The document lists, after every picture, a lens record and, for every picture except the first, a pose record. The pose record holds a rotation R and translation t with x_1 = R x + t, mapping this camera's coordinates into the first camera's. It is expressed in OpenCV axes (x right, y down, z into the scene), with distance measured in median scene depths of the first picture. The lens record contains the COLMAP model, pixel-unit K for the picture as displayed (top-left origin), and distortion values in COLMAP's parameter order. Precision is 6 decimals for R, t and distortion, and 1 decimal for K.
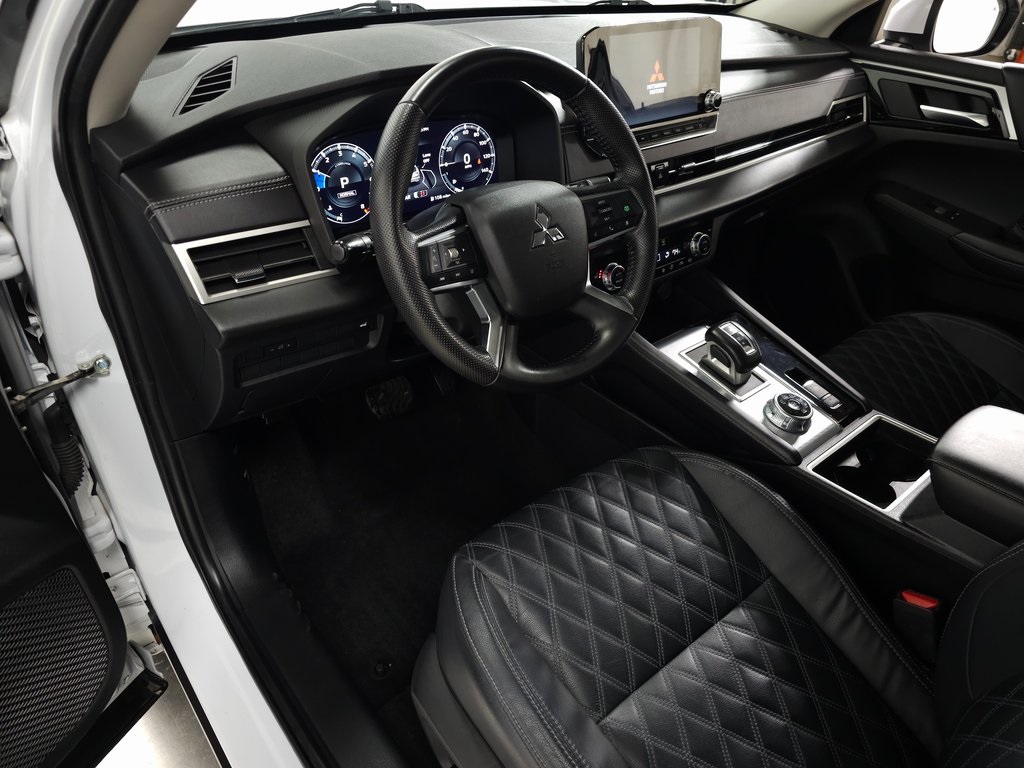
lens RADIAL K [[681.7, 0, 522.1], [0, 681.7, 379.8], [0, 0, 1]] dist [0.046308, -0.051047]
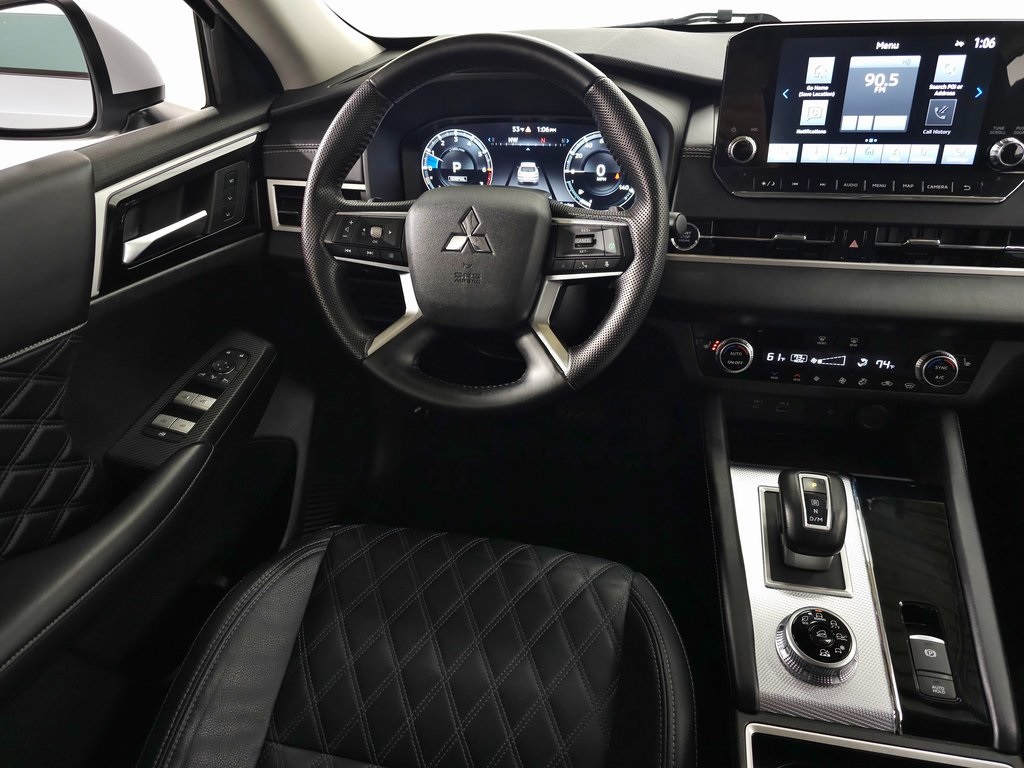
lens RADIAL K [[681.7, 0, 522.1], [0, 681.7, 379.8], [0, 0, 1]] dist [0.046308, -0.051047]
pose [[0.611313, 0.359773, -0.704883, 0.603767], [-0.394262, 0.910741, 0.122918, -0.145202], [0.686188, 0.202766, 0.698593, 0.364694]]
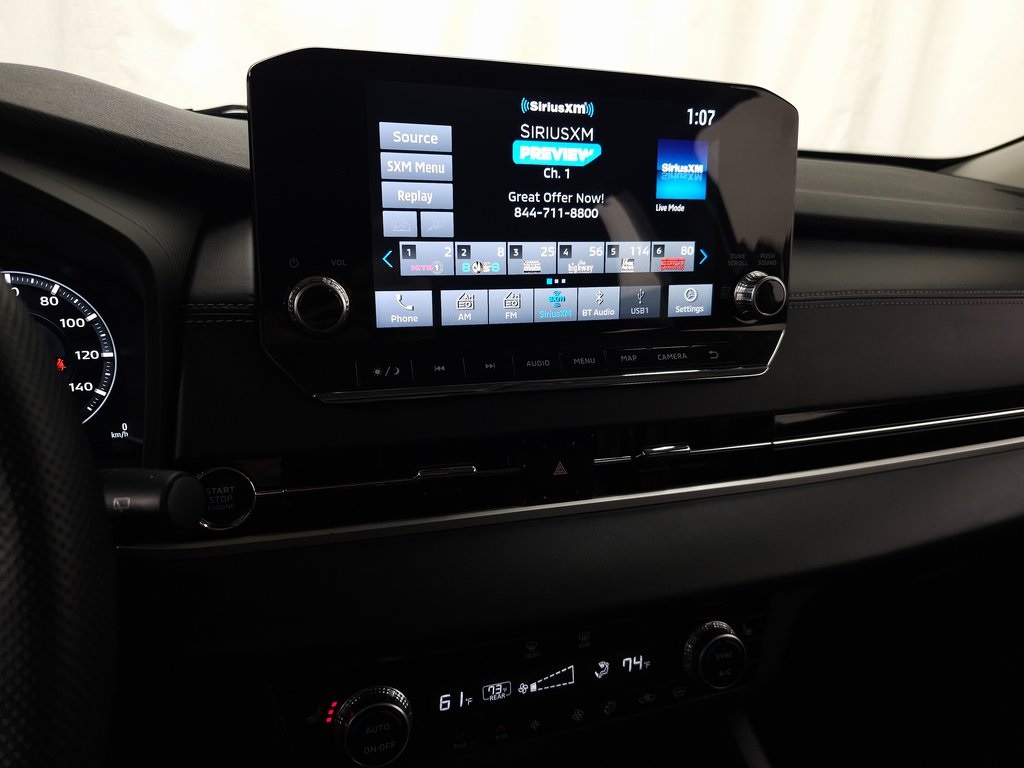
lens RADIAL K [[706.3, 0, 514.4], [0, 706.3, 381.7], [0, 0, 1]] dist [0.001522, 0.000139]
pose [[0.930824, 0.136546, -0.339000, 0.338771], [-0.222223, 0.947870, -0.228385, -0.285308], [0.290143, 0.287920, 0.912644, 0.731369]]
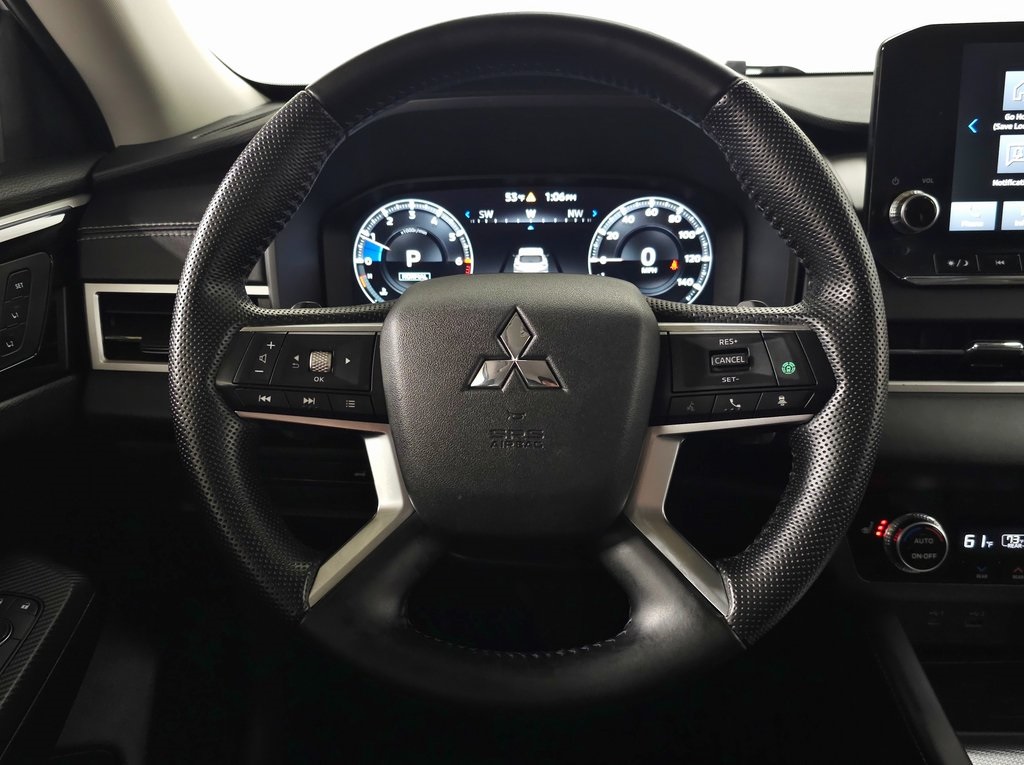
lens RADIAL K [[842.3, 0, 512.0], [0, 842.3, 382.5], [0, 0, 1]] dist [0.070916, -0.121134]
pose [[0.731268, 0.189349, -0.655282, 0.325137], [-0.342614, 0.932675, -0.112840, -0.109473], [0.589799, 0.307025, 0.746909, 0.450184]]
